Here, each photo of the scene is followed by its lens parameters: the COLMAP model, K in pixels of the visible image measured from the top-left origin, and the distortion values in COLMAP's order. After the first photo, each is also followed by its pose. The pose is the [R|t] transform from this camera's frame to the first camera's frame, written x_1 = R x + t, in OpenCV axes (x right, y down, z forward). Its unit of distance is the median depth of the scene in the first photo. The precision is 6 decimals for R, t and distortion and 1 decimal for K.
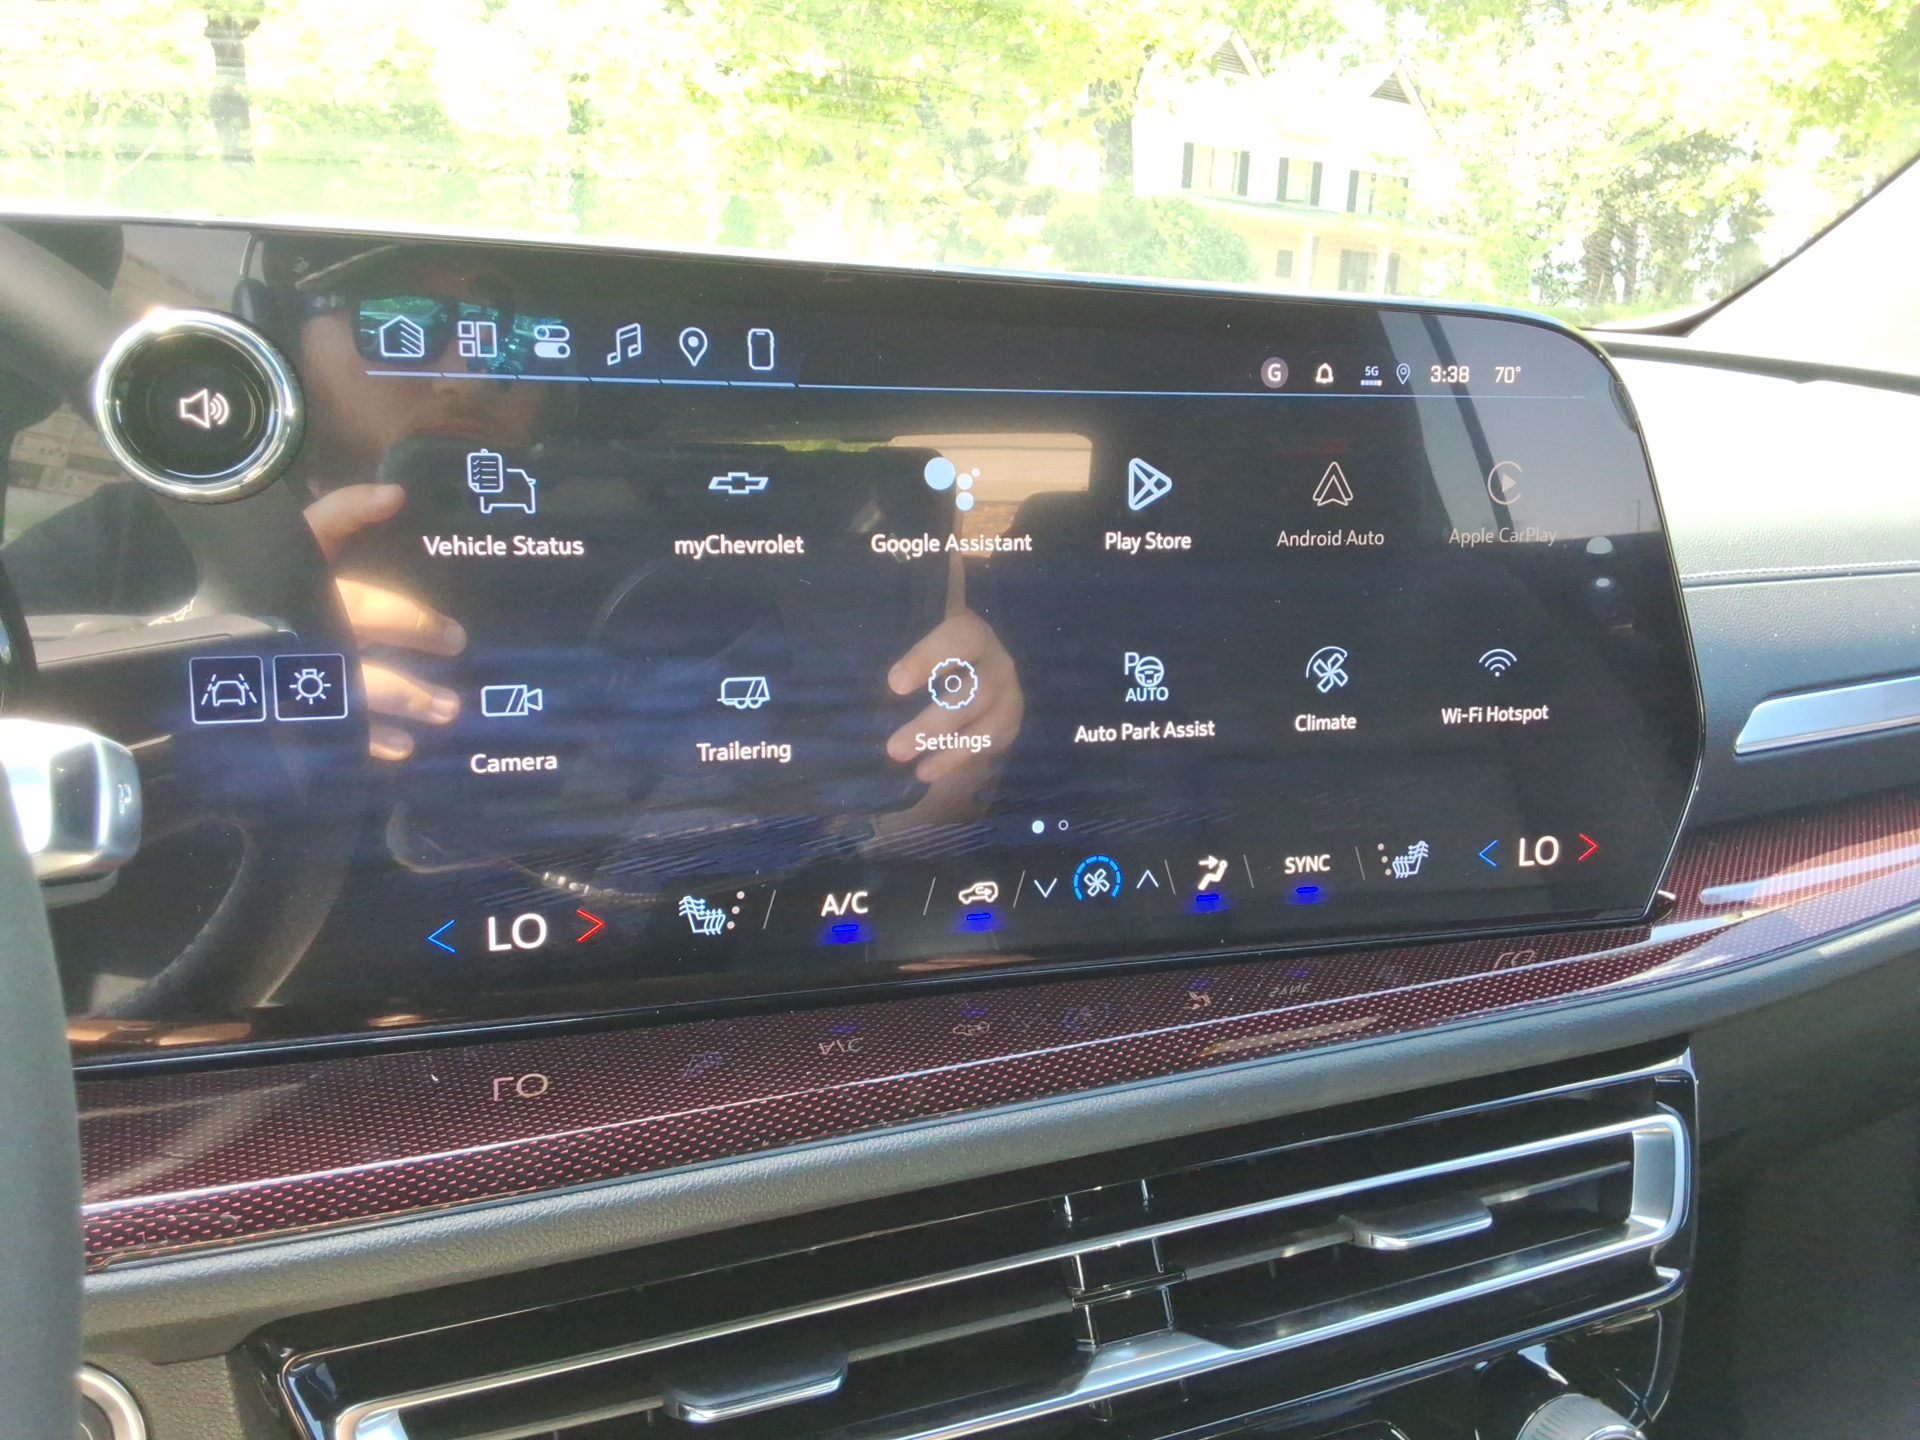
lens RADIAL K [[1554.9, 0, 970.1], [0, 1554.9, 717.4], [0, 0, 1]] dist [0.105244, -0.164142]
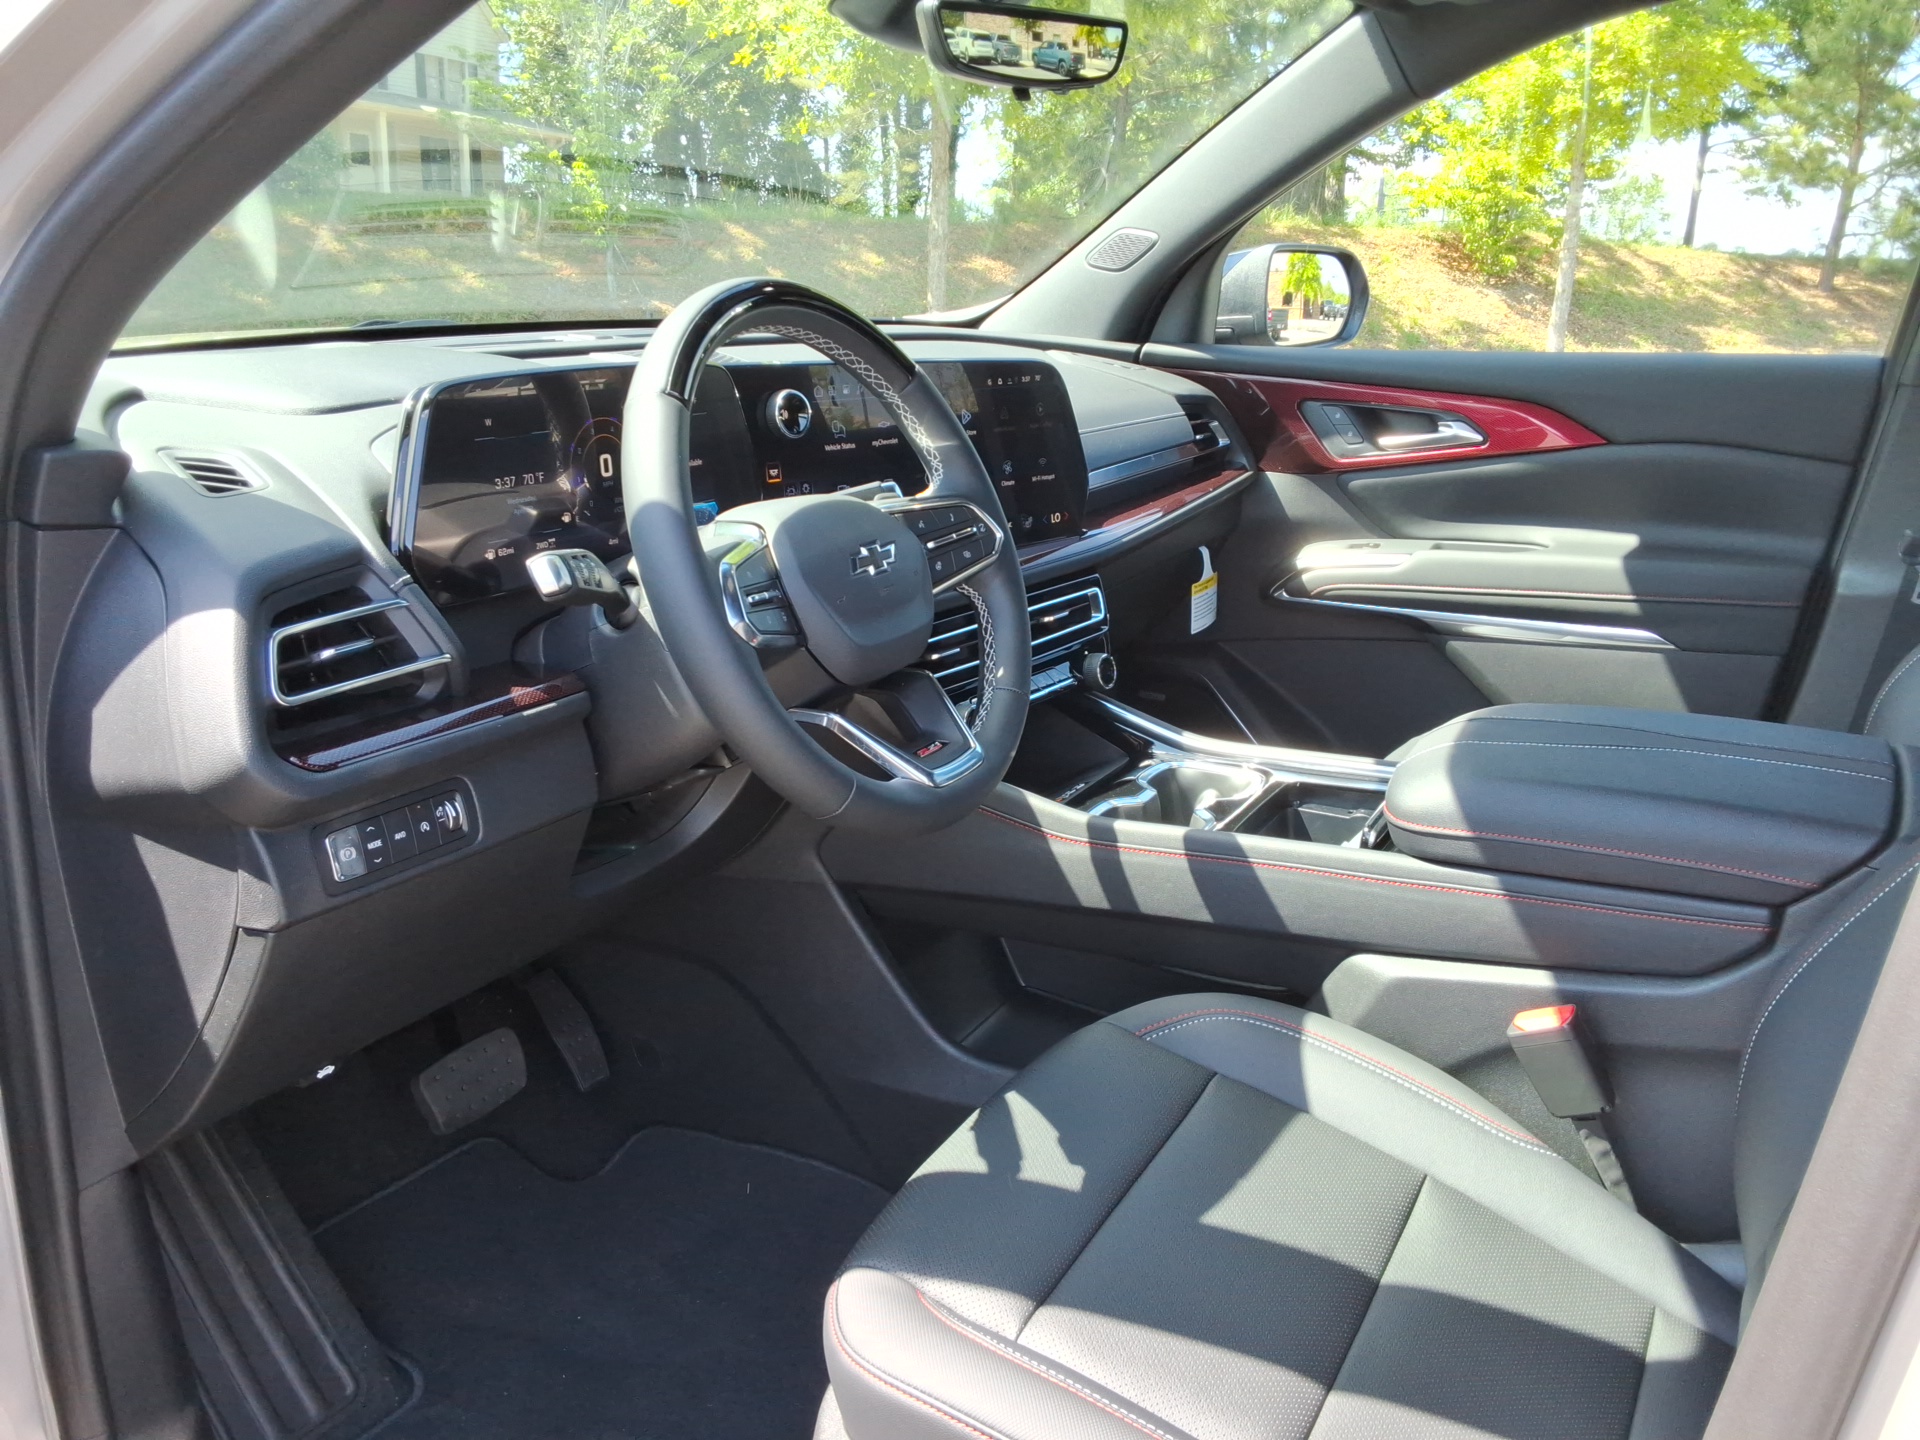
lens RADIAL K [[1554.9, 0, 963.1], [0, 1554.9, 702.2], [0, 0, 1]] dist [0.105244, -0.164142]
pose [[0.856627, -0.156291, 0.491694, -1.817727], [0.128592, 0.987615, 0.089893, 0.179255], [-0.499654, -0.013777, 0.866116, -2.167403]]
